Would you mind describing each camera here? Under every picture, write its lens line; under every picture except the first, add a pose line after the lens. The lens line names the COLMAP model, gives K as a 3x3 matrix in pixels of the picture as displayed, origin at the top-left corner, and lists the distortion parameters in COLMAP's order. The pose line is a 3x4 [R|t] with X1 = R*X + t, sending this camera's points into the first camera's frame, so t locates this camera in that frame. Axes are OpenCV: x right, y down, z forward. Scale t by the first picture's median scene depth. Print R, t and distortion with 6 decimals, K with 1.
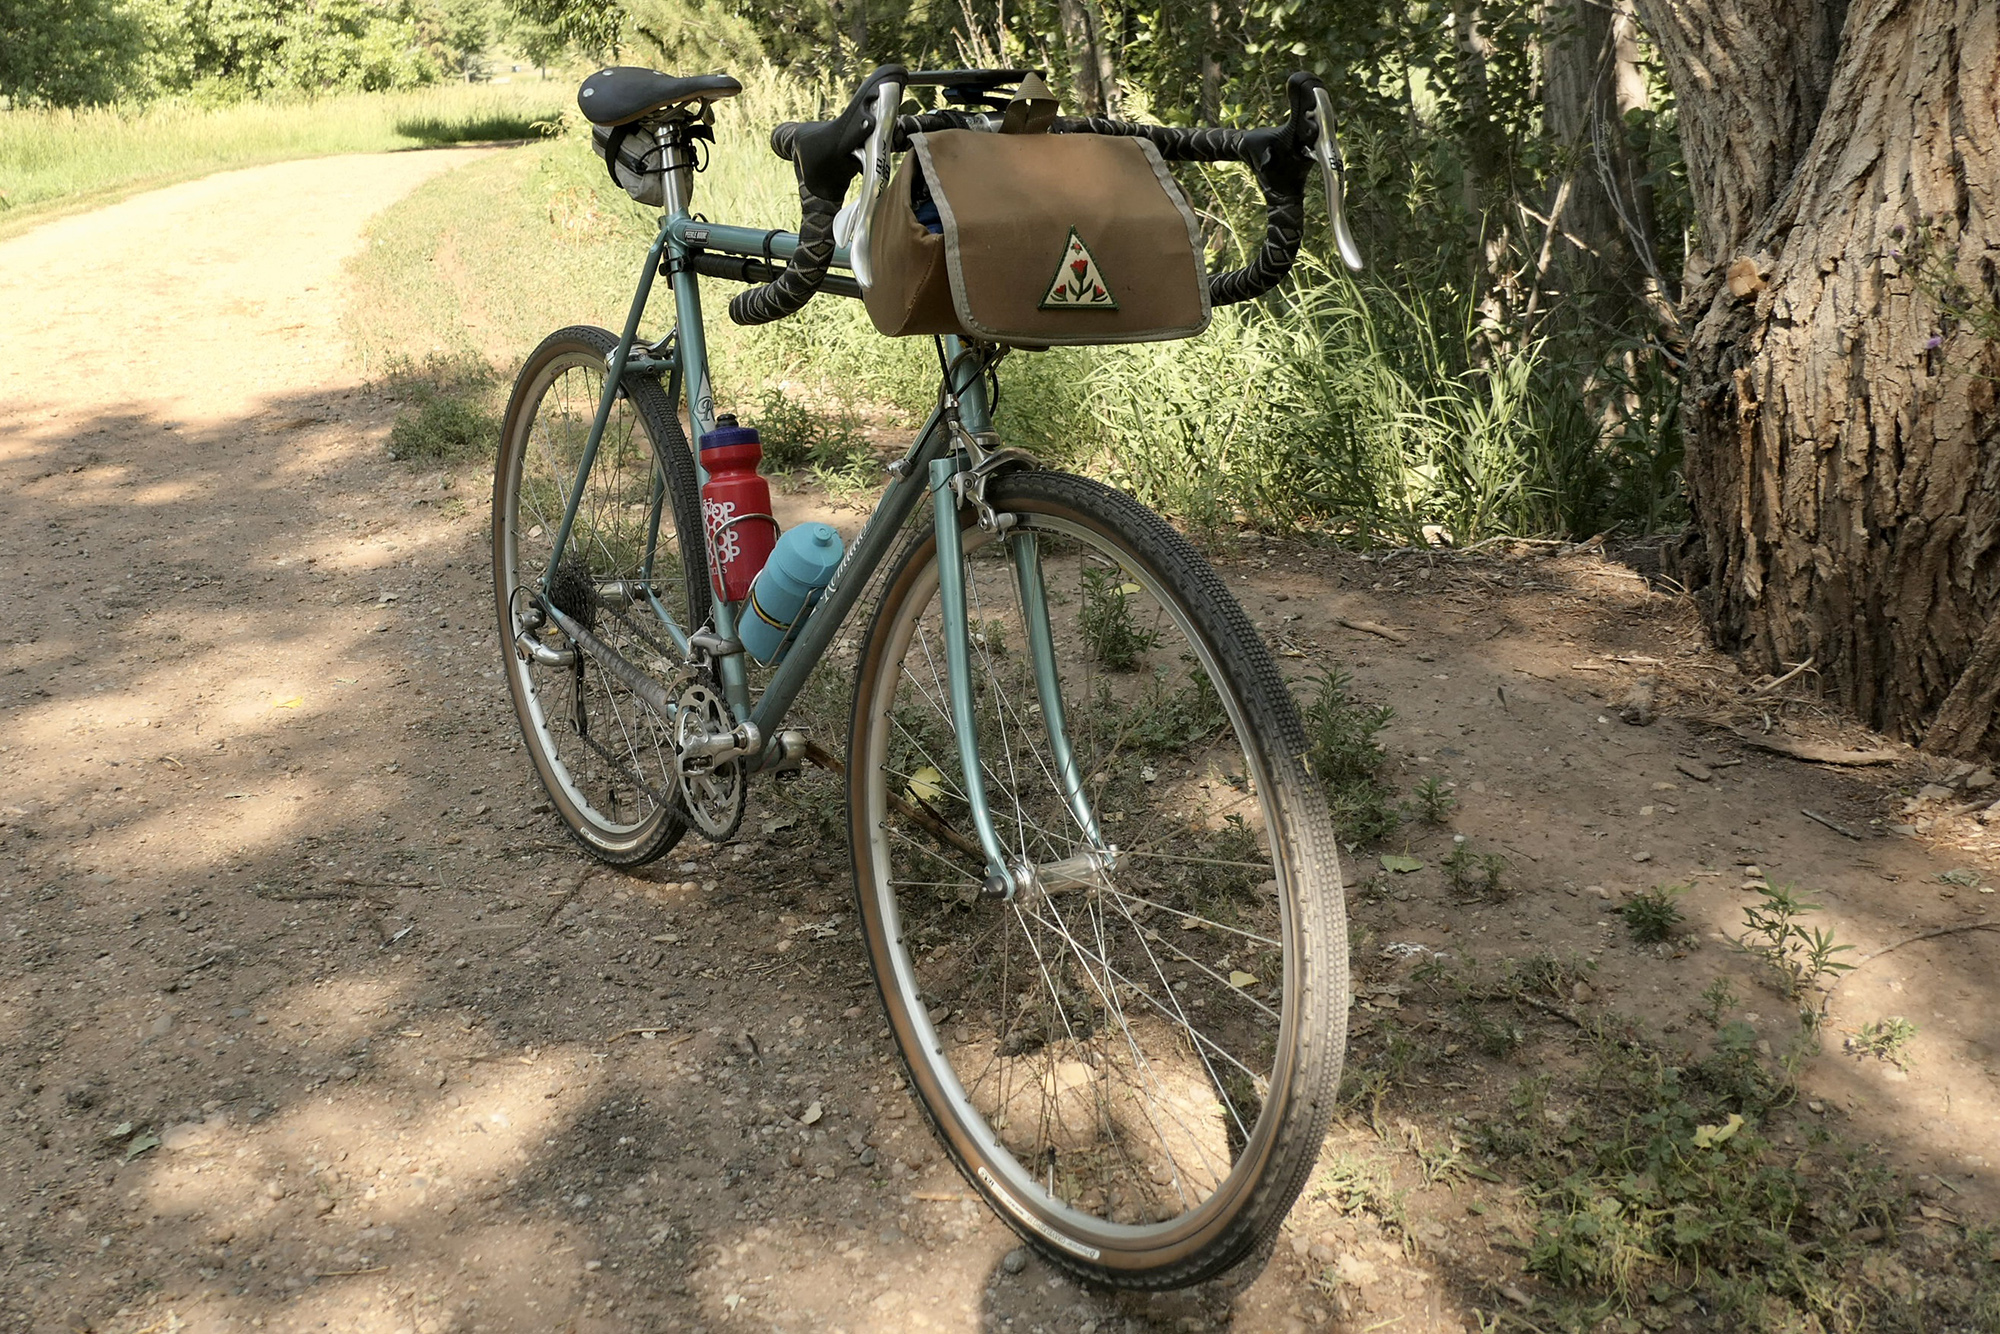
lens RADIAL K [[1395.2, 0, 1000.0], [0, 1395.2, 667.0], [0, 0, 1]] dist [-0.003469, -0.000942]
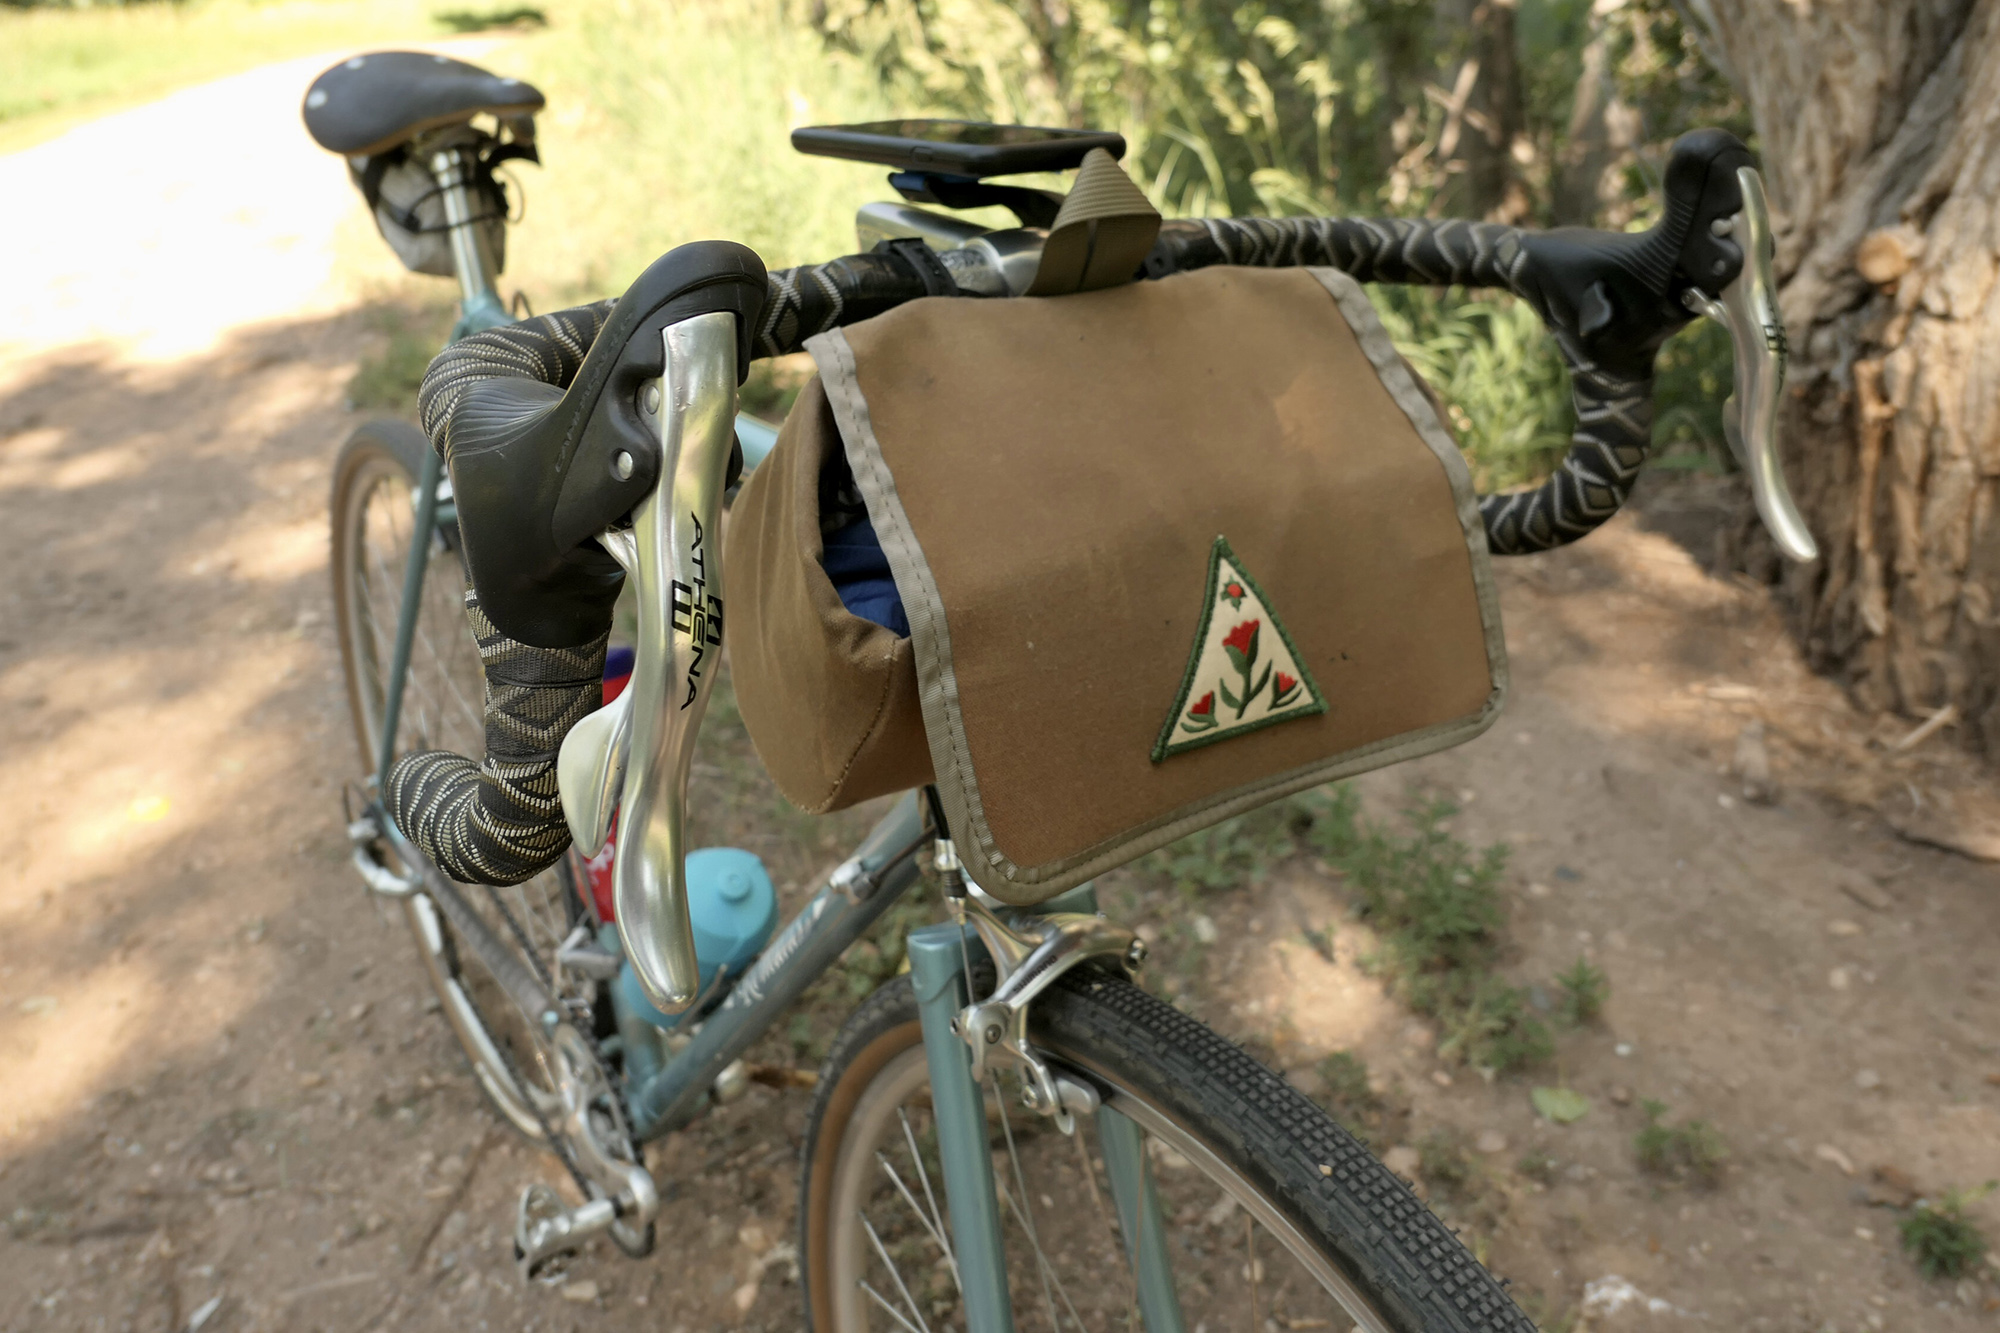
lens RADIAL K [[1292.4, 0, 1079.7], [0, 1292.4, 668.7], [0, 0, 1]] dist [-0.007627, -0.000426]
pose [[0.996175, -0.053811, 0.068843, -0.009294], [0.047375, 0.994638, 0.091931, -0.157075], [-0.073420, -0.088318, 0.993383, 0.307275]]
